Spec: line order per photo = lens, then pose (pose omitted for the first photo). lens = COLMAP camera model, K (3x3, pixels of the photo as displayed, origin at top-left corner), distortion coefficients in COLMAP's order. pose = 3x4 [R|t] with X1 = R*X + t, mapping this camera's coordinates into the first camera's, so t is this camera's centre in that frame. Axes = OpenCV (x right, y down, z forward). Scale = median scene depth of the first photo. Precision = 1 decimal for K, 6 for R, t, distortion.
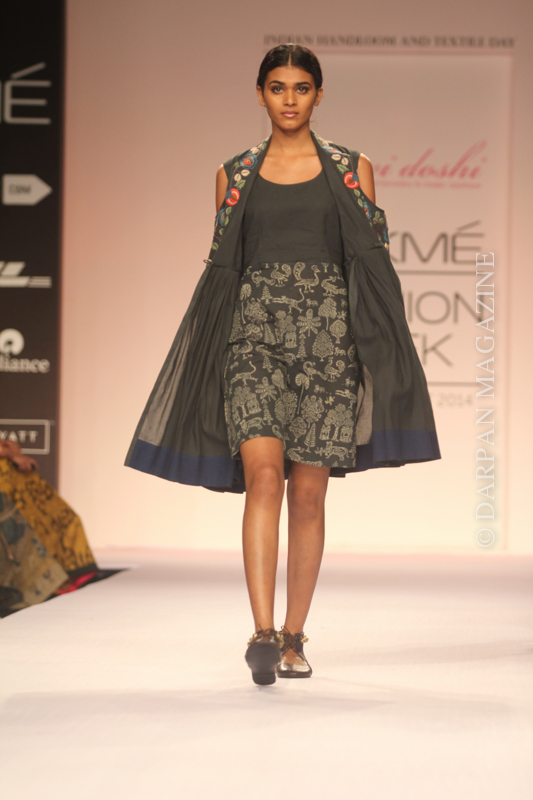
lens RADIAL K [[5105.8, 0, 266.5], [0, 5105.8, 400.0], [0, 0, 1]] dist [-0.277675, 4.818713]
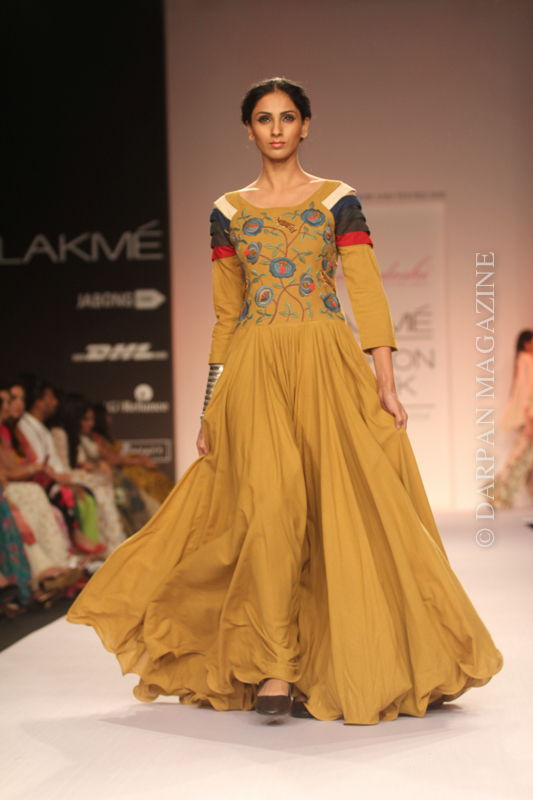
lens RADIAL K [[5237.1, 0, 266.5], [0, 5237.1, 400.0], [0, 0, 1]] dist [0.337051, 17.996221]
pose [[0.998896, -0.046966, 0.000673, -0.012491], [0.046969, 0.998878, -0.006011, 0.002708], [-0.000390, 0.006036, 0.999982, -0.666729]]
